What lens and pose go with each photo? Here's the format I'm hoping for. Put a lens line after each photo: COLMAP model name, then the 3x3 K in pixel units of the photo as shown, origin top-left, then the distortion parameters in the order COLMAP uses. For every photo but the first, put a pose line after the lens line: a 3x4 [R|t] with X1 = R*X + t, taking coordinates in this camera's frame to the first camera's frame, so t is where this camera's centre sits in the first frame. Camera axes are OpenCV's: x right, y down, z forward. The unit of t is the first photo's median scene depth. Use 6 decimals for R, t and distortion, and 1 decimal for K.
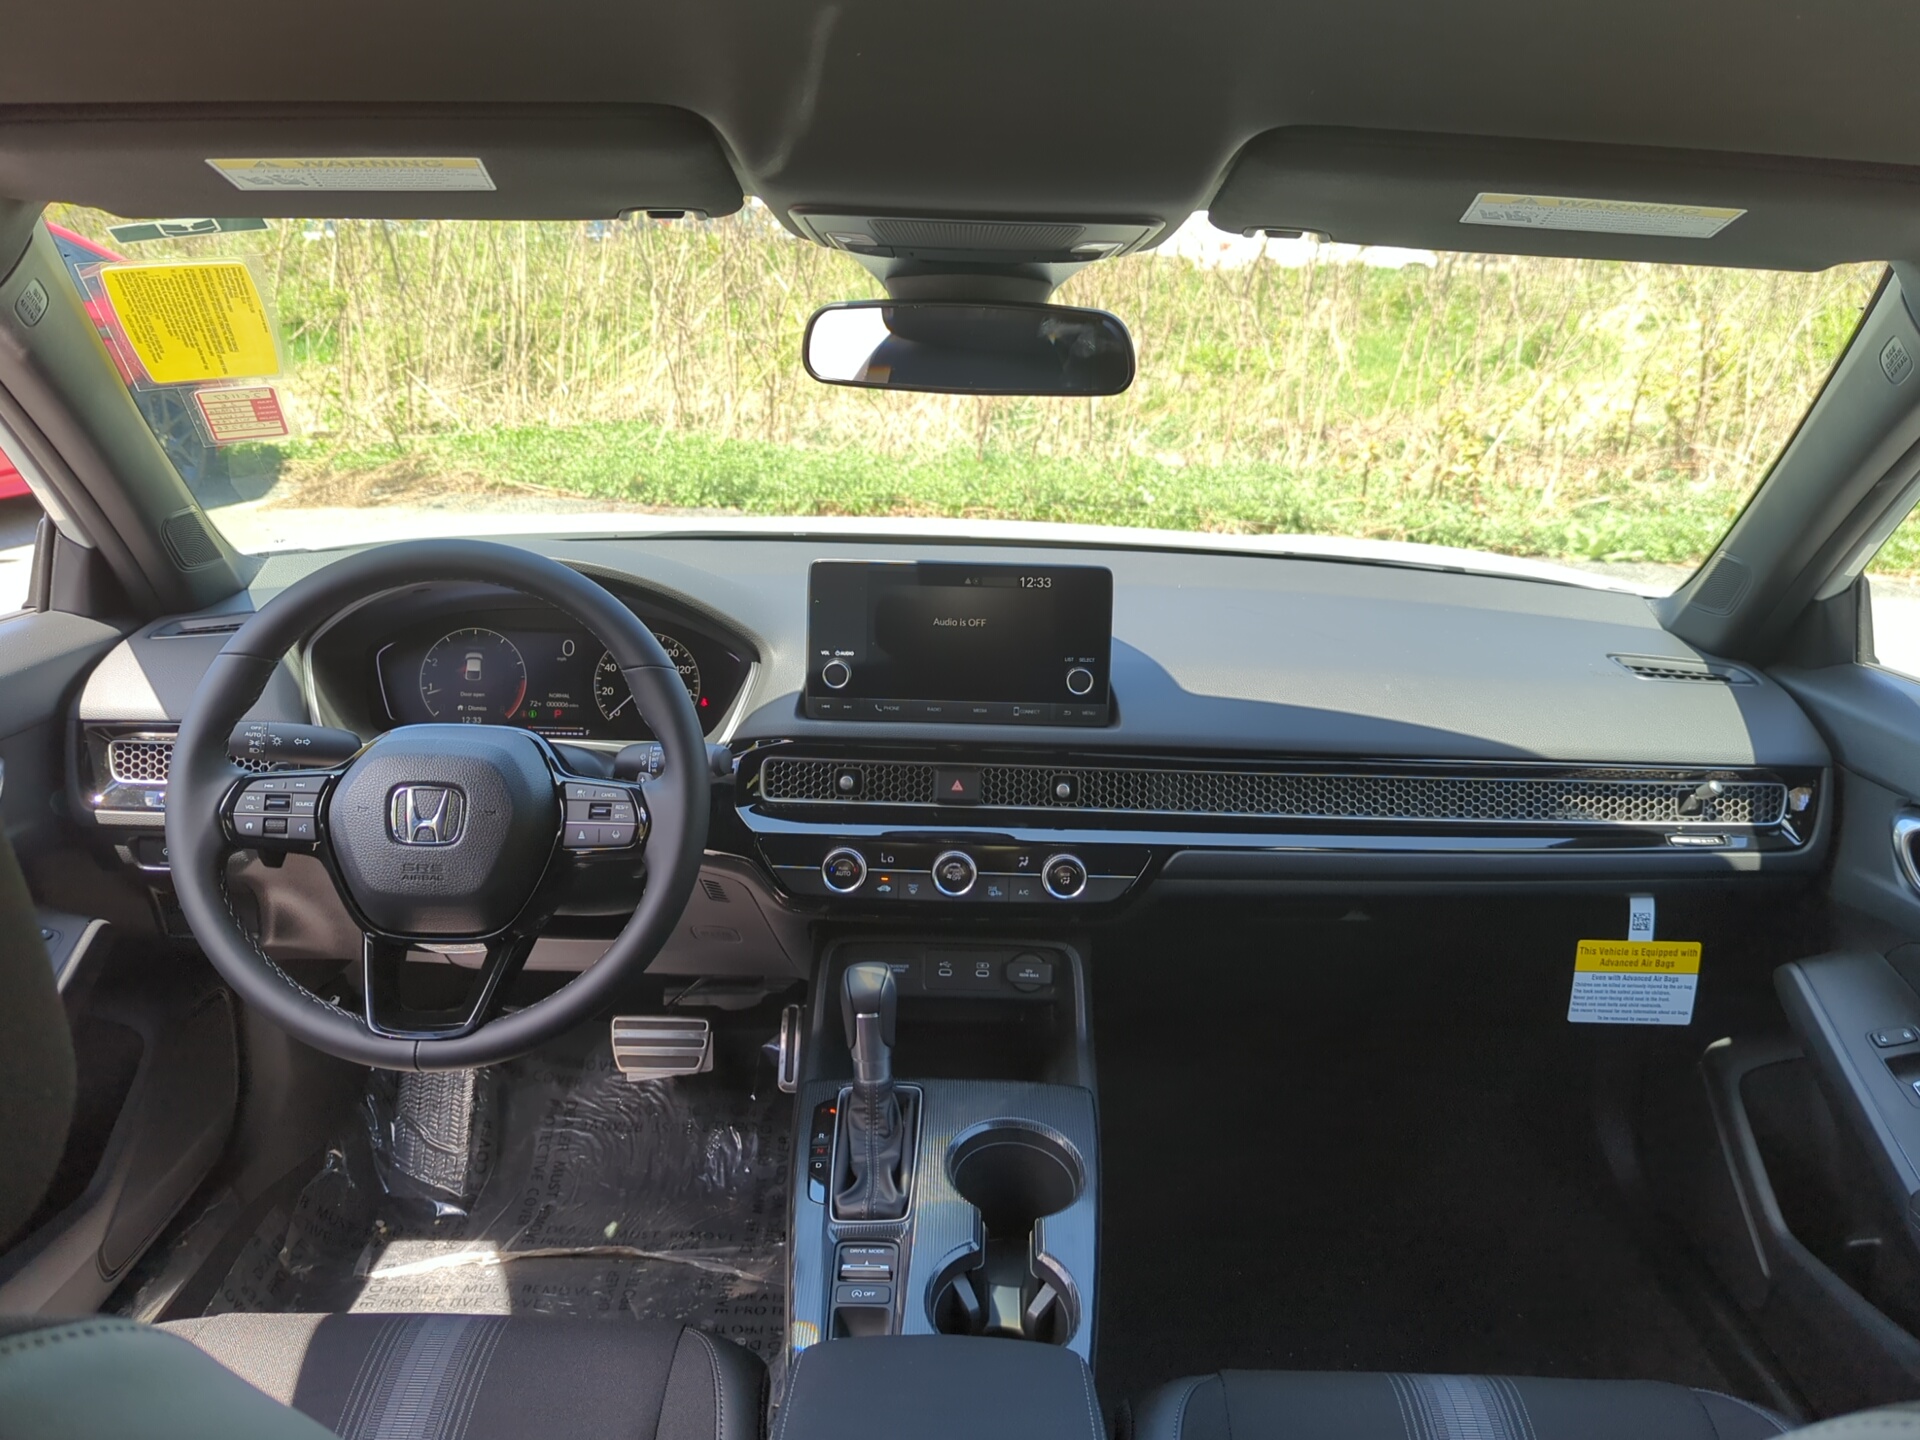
lens RADIAL K [[1577.1, 0, 988.6], [0, 1577.1, 688.4], [0, 0, 1]] dist [0.055842, -0.056546]
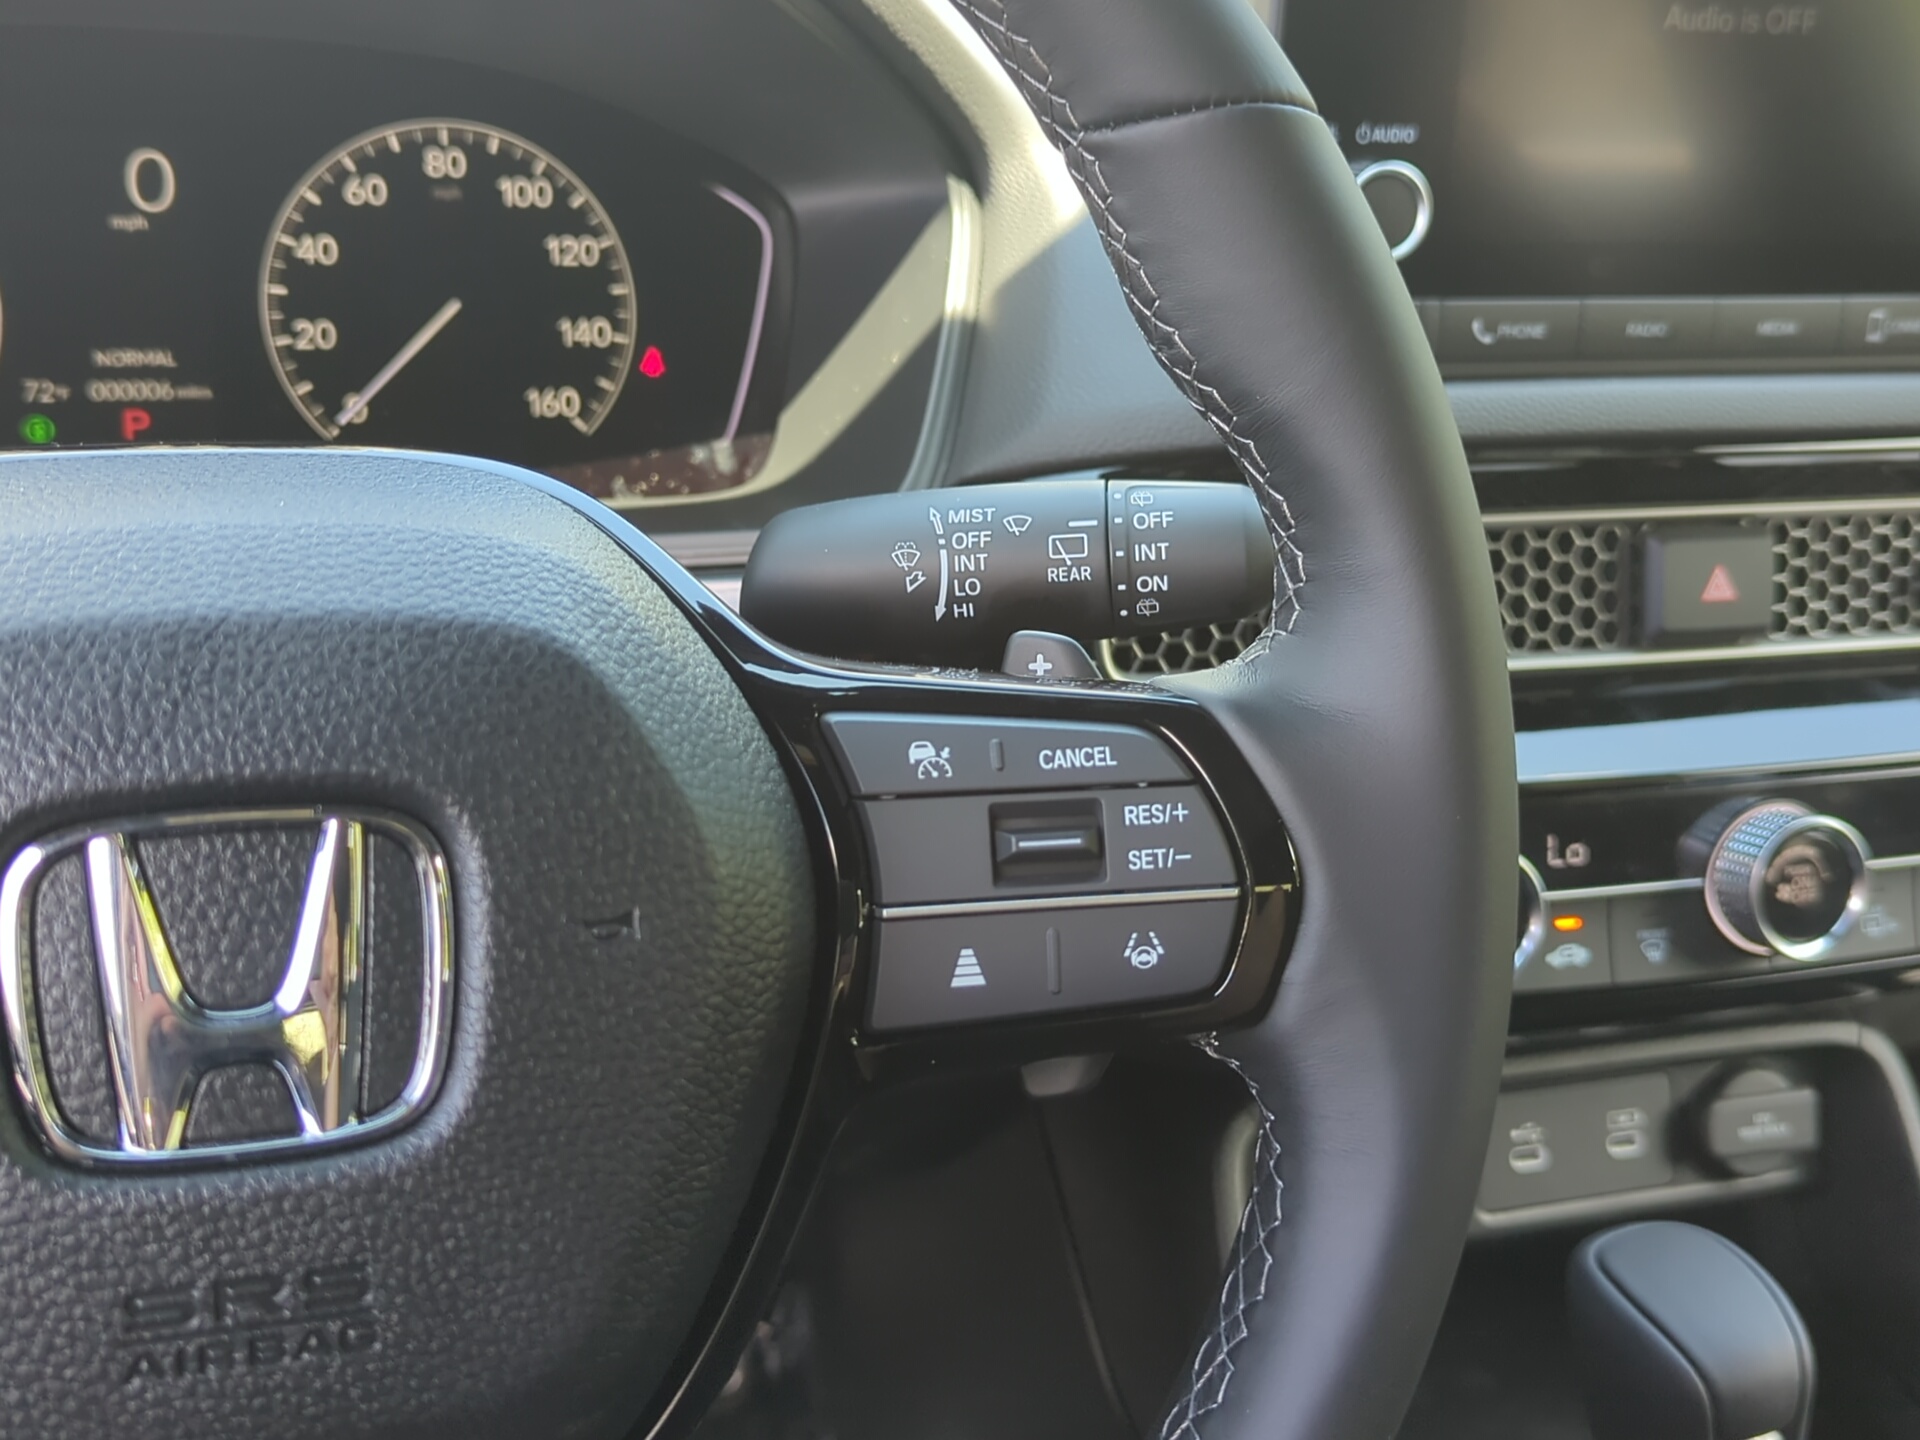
lens RADIAL K [[2372.7, 0, 973.1], [0, 2372.7, 692.8], [0, 0, 1]] dist [0.029455, 0.000000]
pose [[0.945922, -0.084907, 0.313085, -0.293765], [0.047197, 0.990891, 0.126128, 0.018356], [-0.320942, -0.104531, 0.941313, 0.612534]]
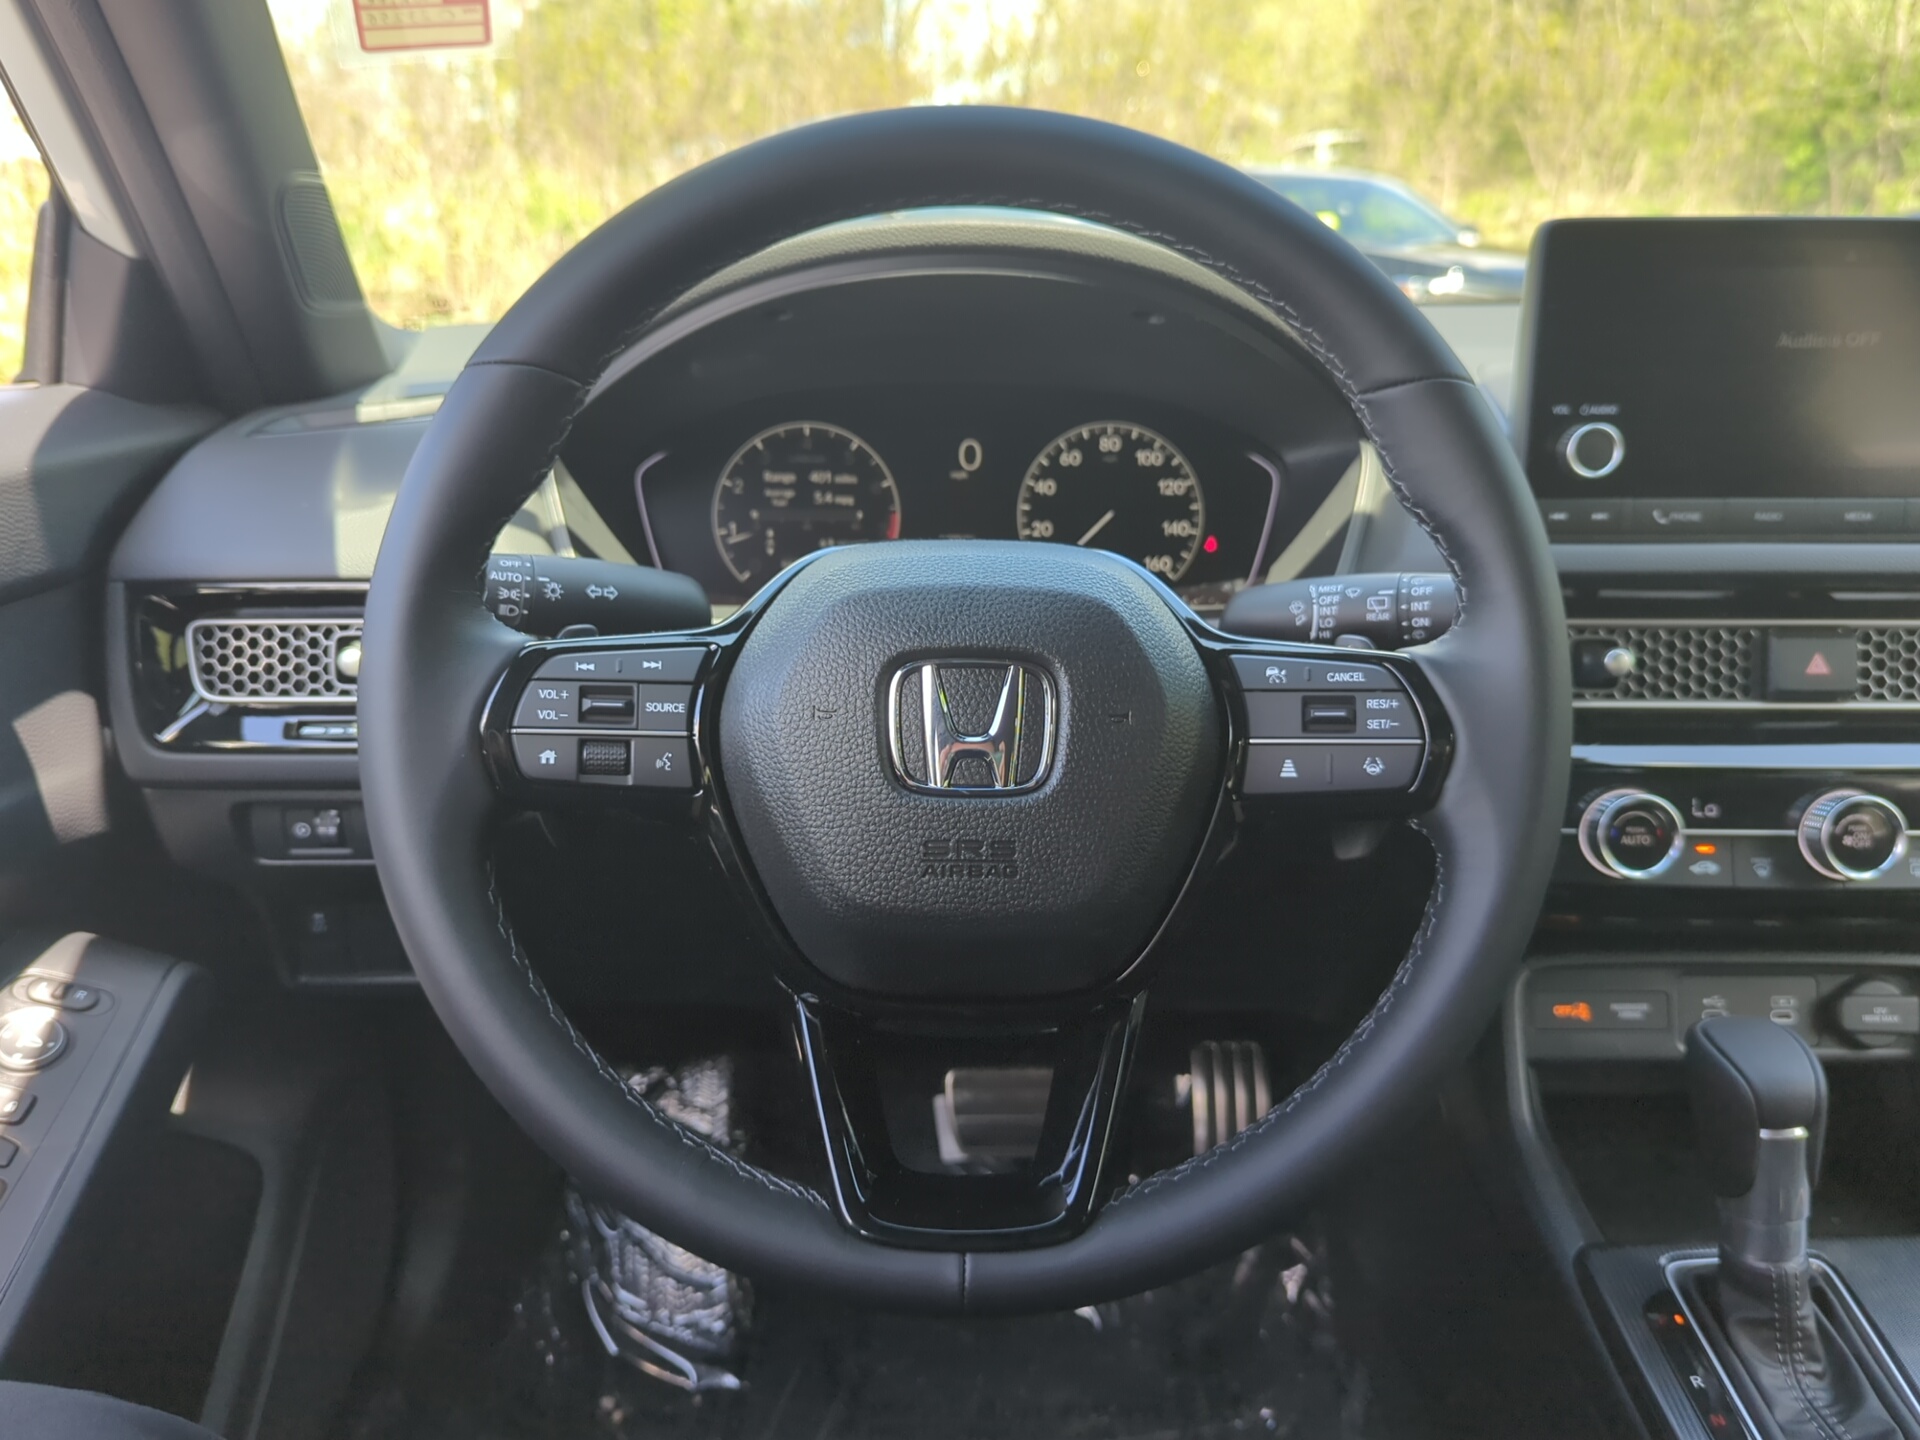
lens RADIAL K [[1577.1, 0, 970.5], [0, 1577.1, 706.0], [0, 0, 1]] dist [0.055842, -0.056546]
pose [[0.999635, -0.025975, -0.007475, -0.289328], [0.026194, 0.999179, 0.030922, 0.051453], [0.006666, -0.031107, 0.999494, 0.474230]]
